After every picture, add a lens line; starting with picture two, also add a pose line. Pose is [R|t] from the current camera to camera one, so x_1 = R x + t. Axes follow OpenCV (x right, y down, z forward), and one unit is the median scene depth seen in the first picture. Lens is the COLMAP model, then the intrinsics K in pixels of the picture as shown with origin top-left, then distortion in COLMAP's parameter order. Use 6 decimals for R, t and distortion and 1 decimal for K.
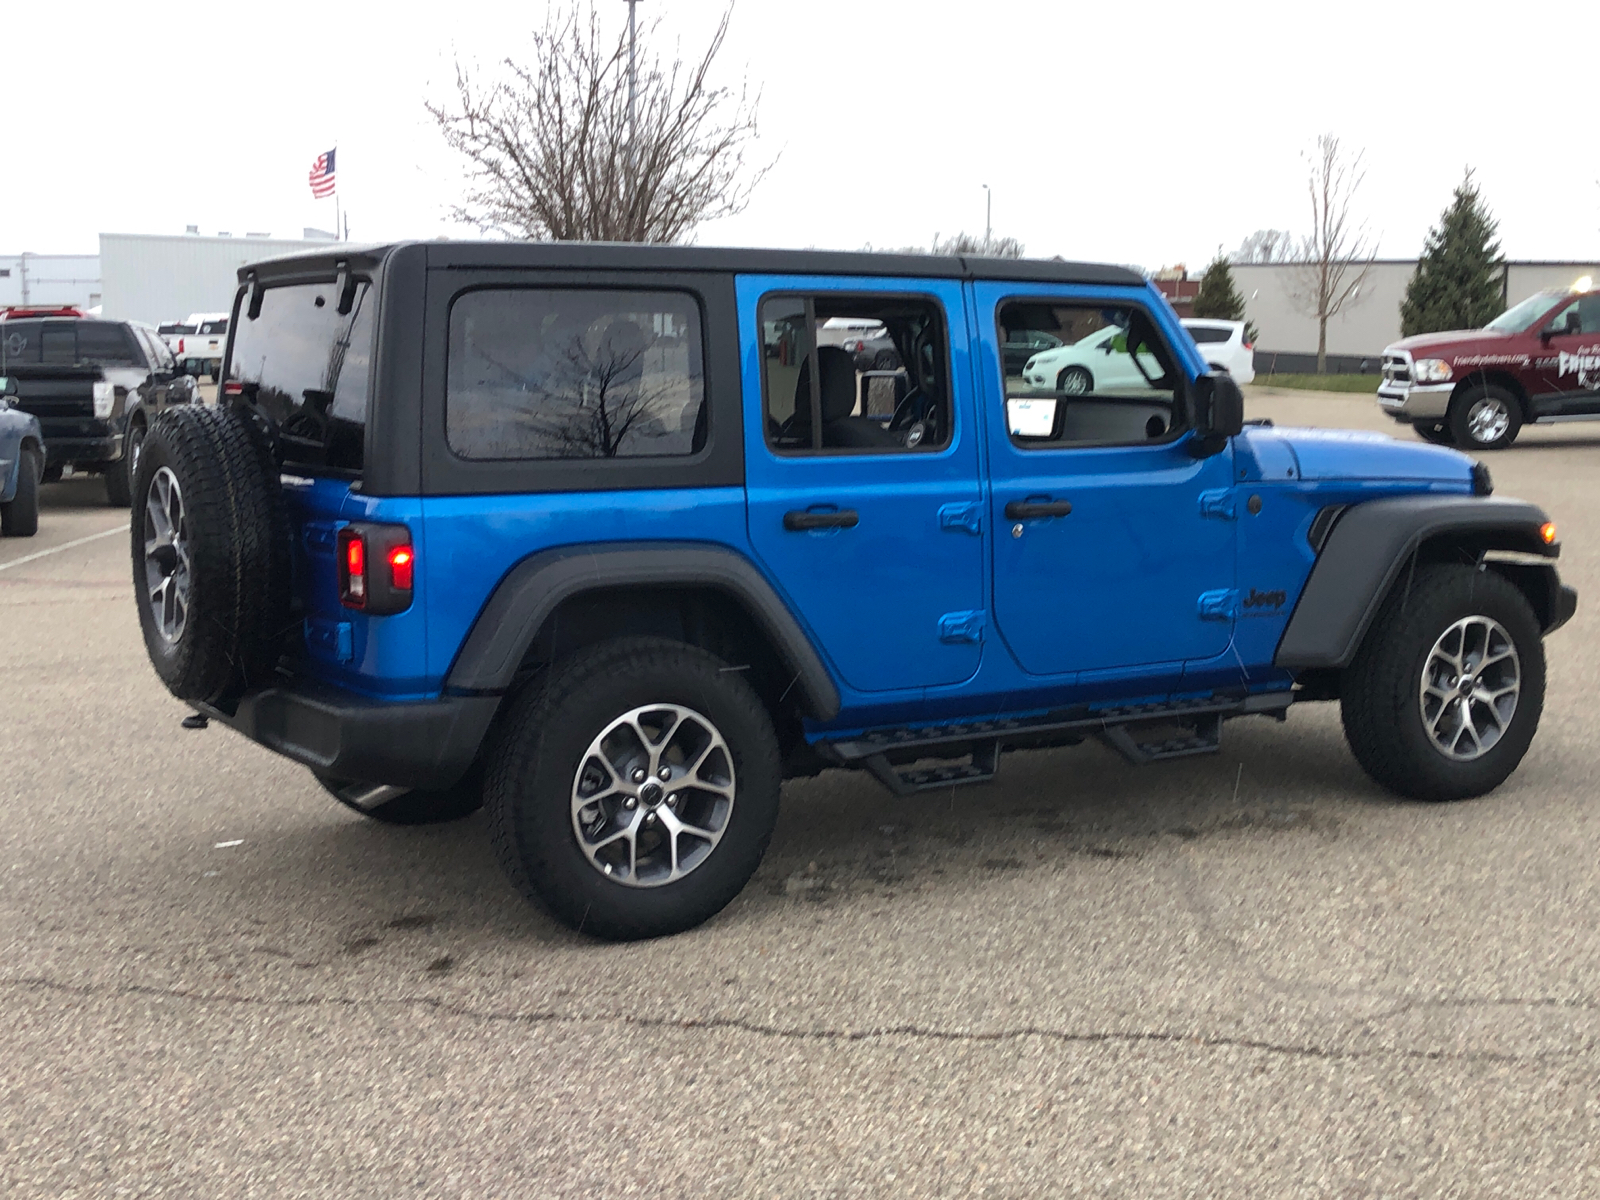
lens RADIAL K [[2056.2, 0, 794.1], [0, 2056.2, 567.1], [0, 0, 1]] dist [0.204548, -0.723213]
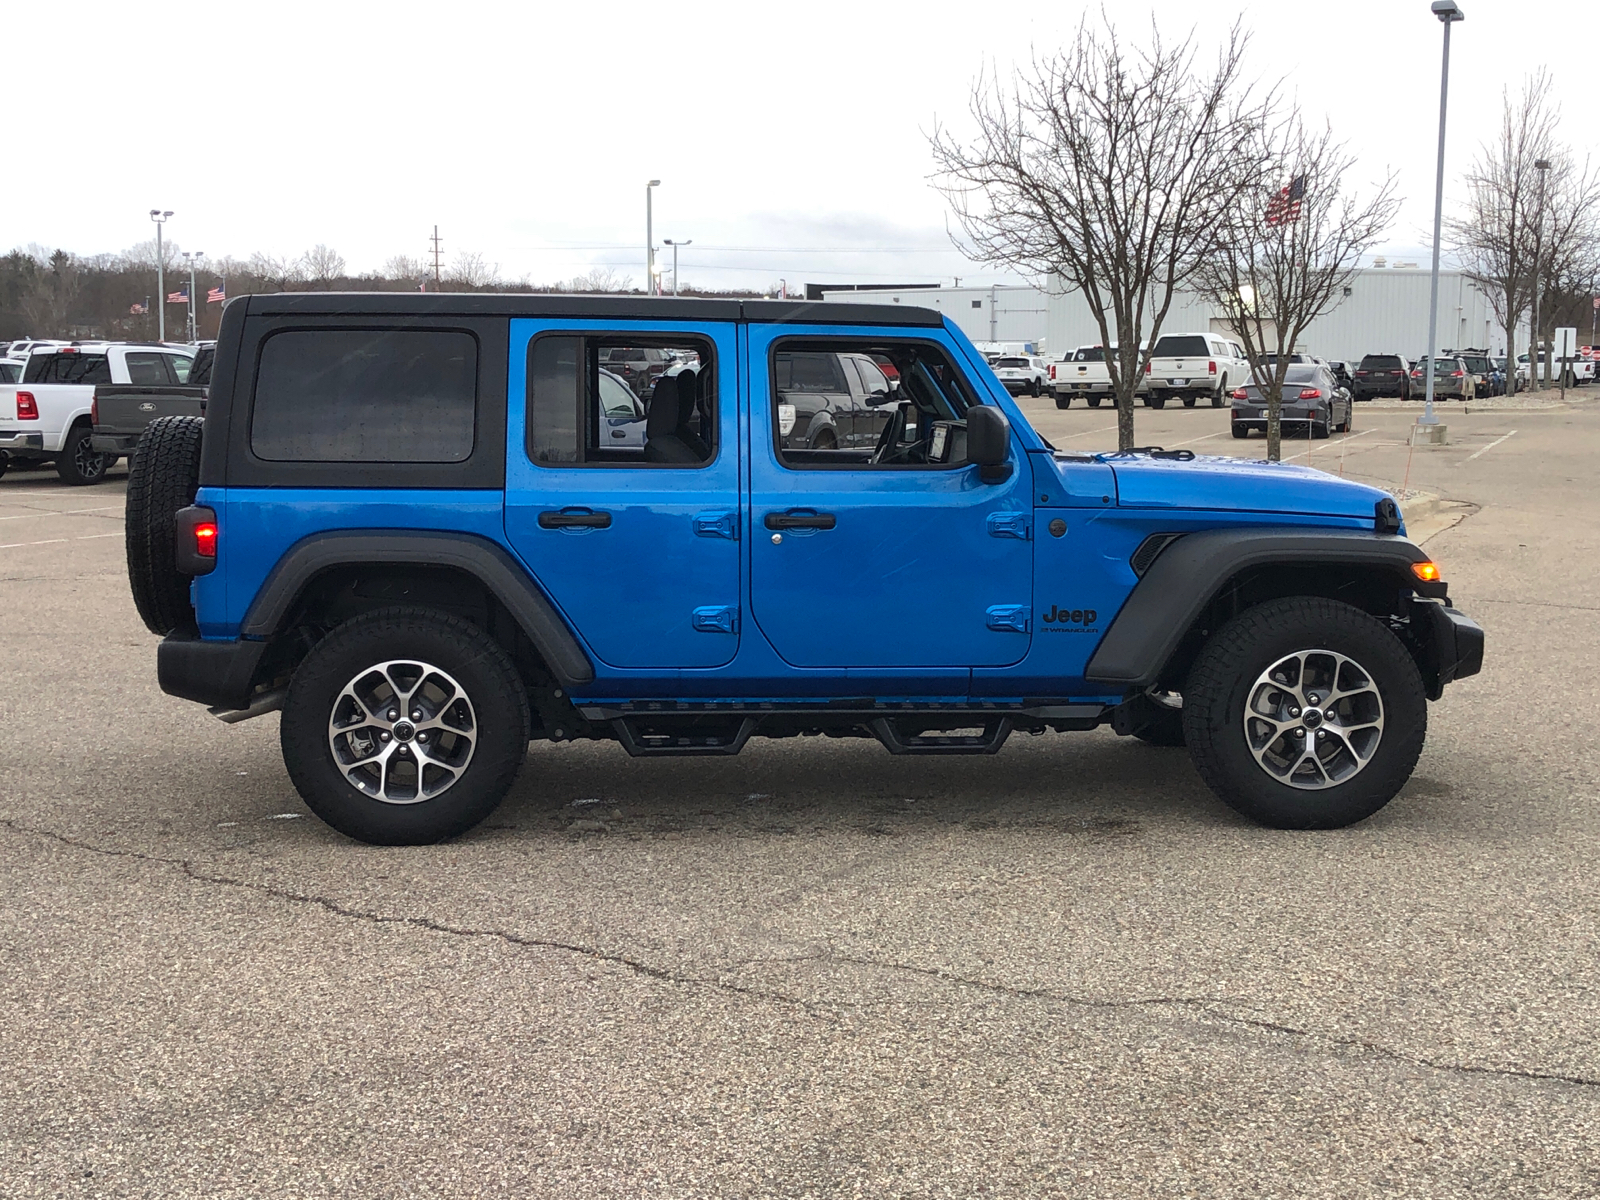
lens RADIAL K [[2056.2, 0, 794.1], [0, 2056.2, 567.1], [0, 0, 1]] dist [0.204548, -0.723213]
pose [[0.890296, 0.049869, -0.452644, 0.697217], [-0.055214, 0.998474, 0.001407, -0.004584], [0.452024, 0.023740, 0.891690, -0.022064]]
